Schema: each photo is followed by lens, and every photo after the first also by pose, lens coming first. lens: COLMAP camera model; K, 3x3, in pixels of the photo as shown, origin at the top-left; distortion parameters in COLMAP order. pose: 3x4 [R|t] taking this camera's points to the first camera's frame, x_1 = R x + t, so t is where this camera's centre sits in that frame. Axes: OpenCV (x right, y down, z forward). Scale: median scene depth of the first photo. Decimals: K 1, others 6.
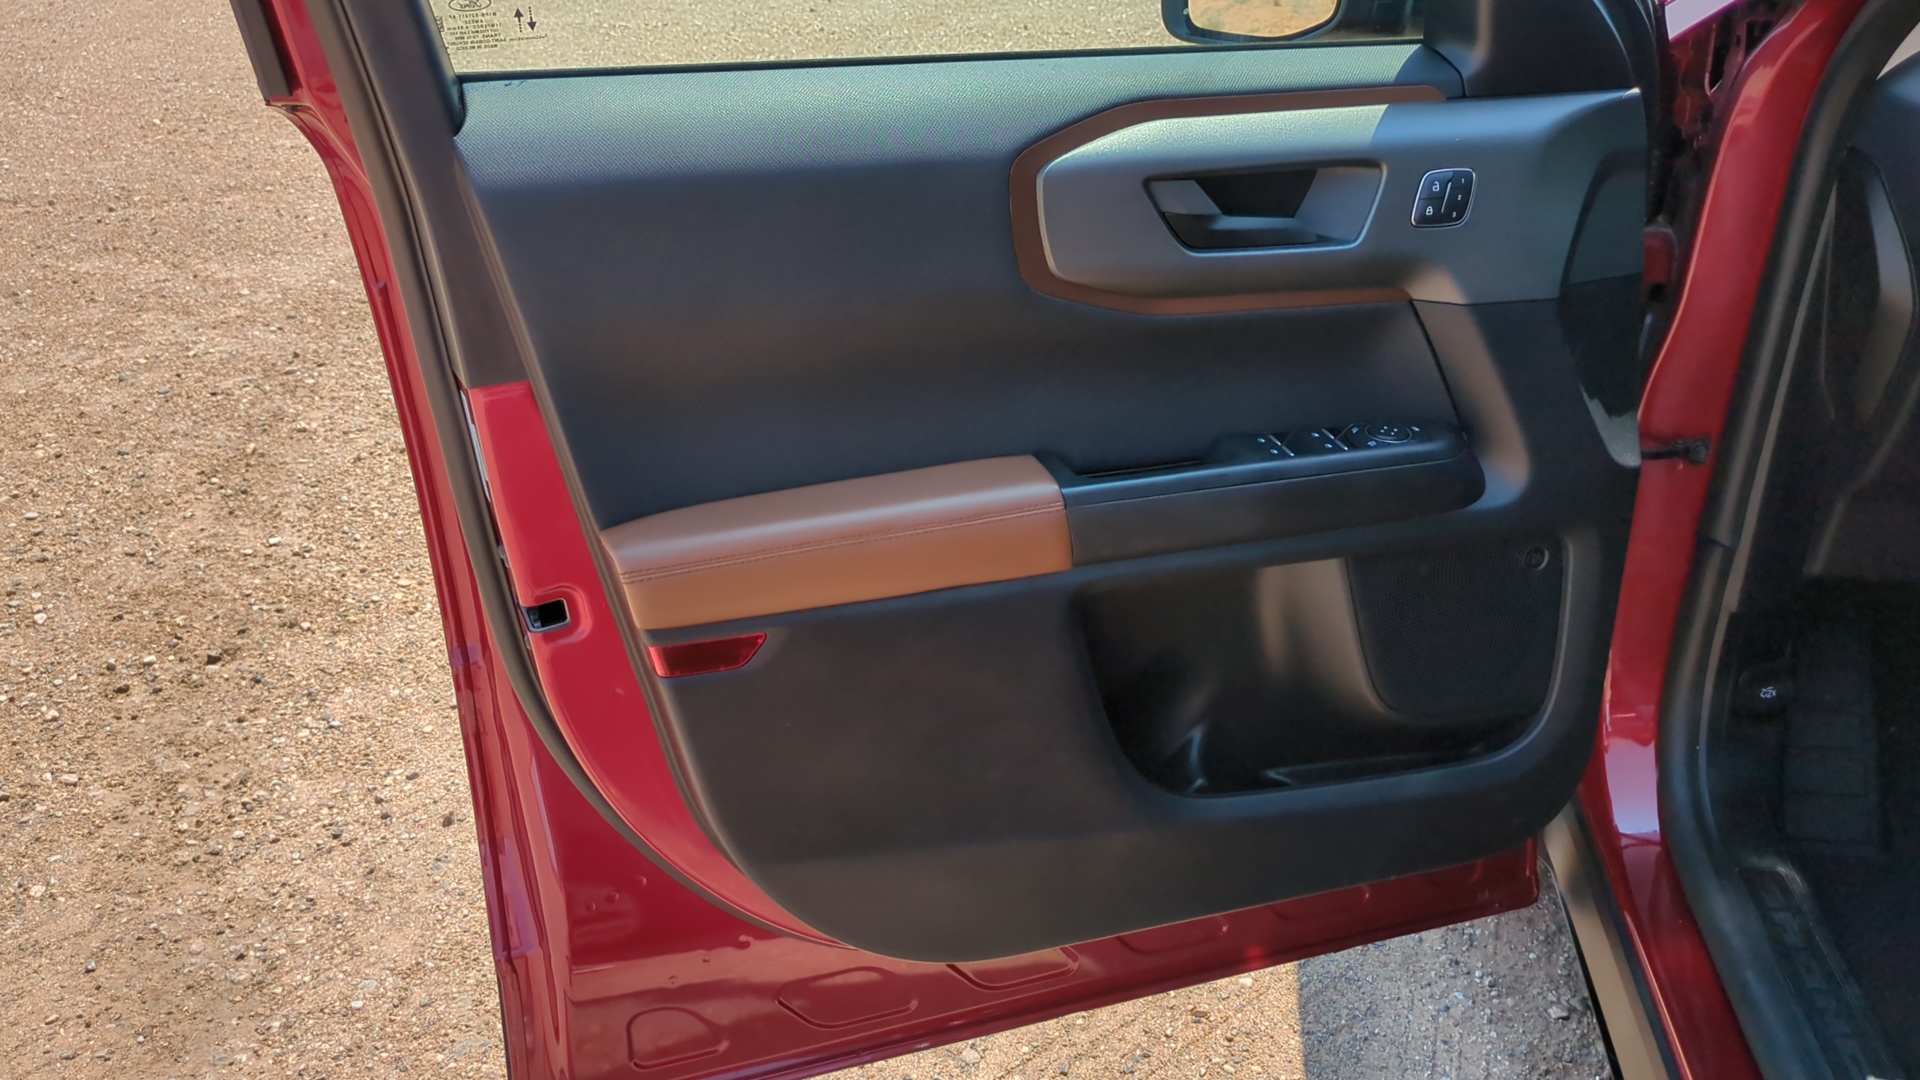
lens RADIAL K [[1640.4, 0, 980.7], [0, 1640.4, 539.7], [0, 0, 1]] dist [0.082567, -0.122640]
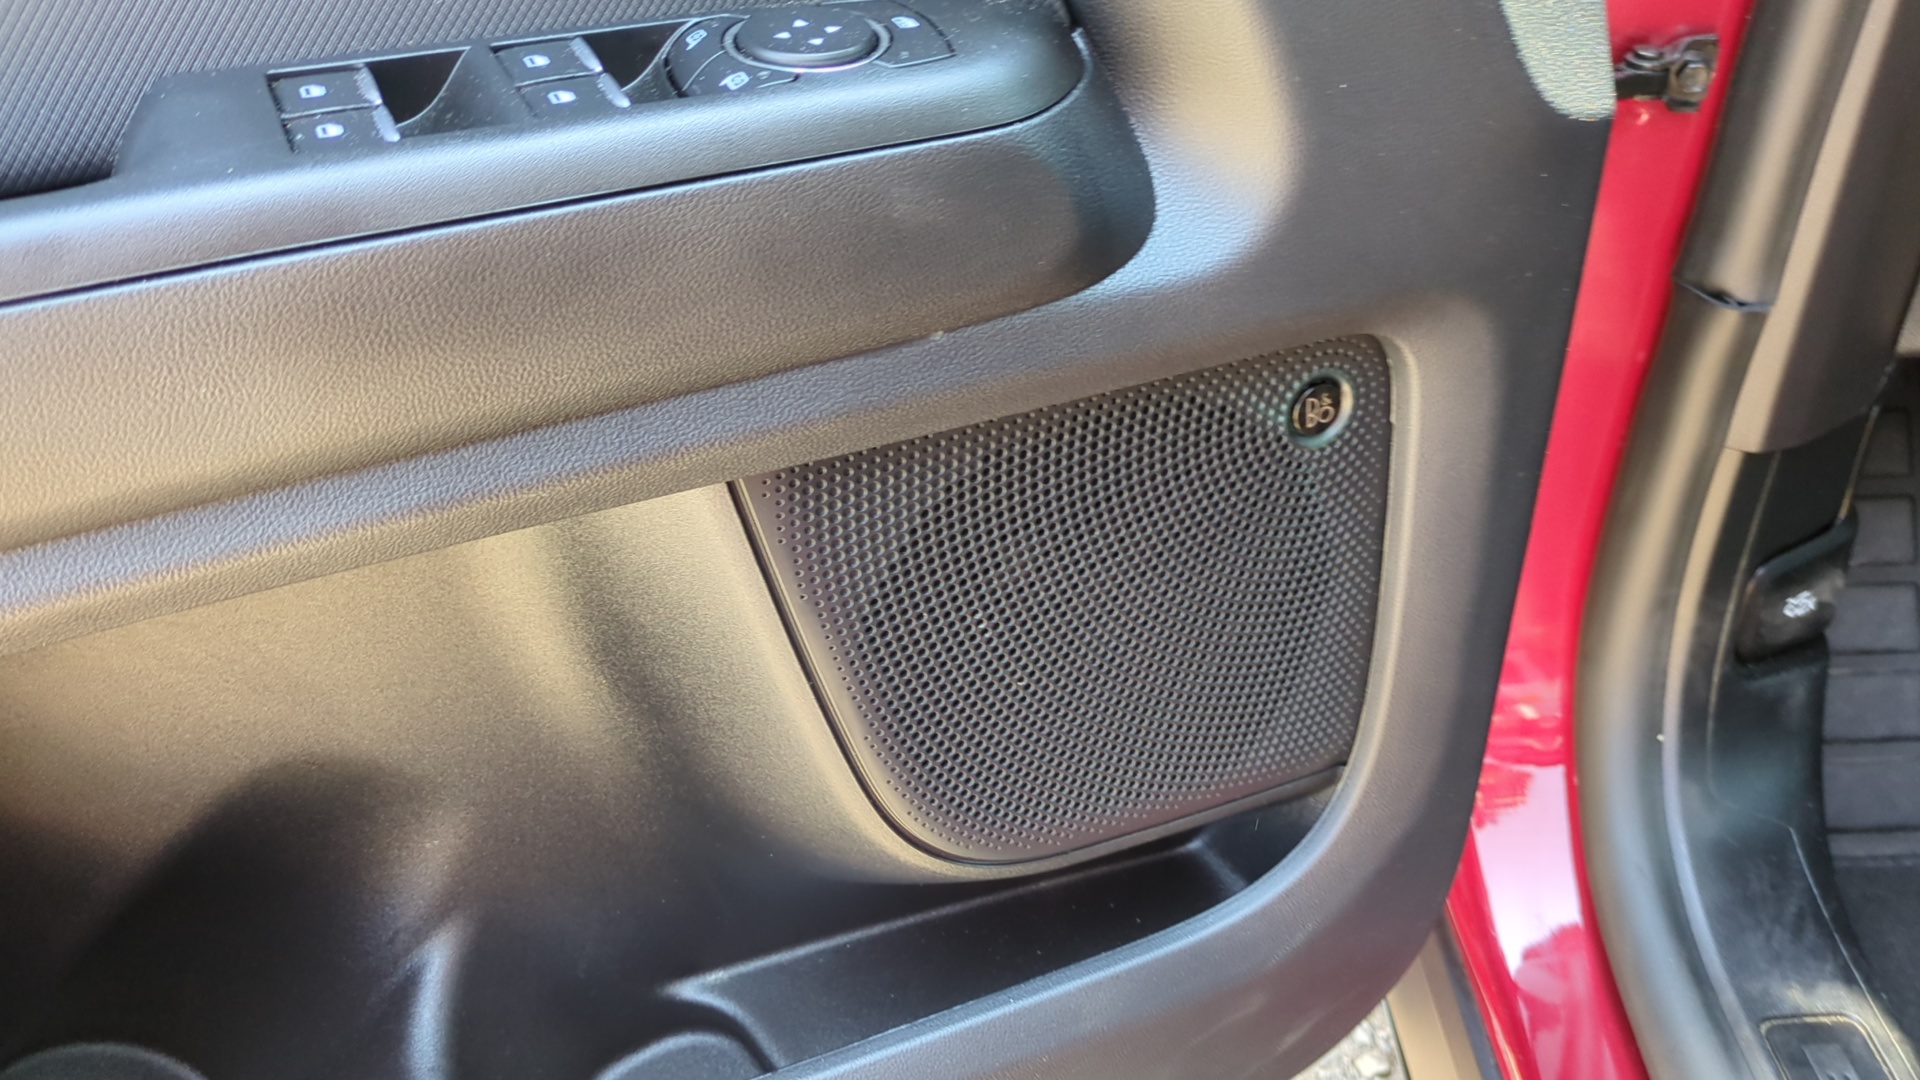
lens RADIAL K [[1621.6, 0, 984.6], [0, 1621.6, 534.1], [0, 0, 1]] dist [0.137153, -0.378773]
pose [[0.988351, -0.094450, 0.119335, 0.216047], [0.073219, 0.982509, 0.171219, -0.025184], [-0.133420, -0.160487, 0.977979, 0.648750]]
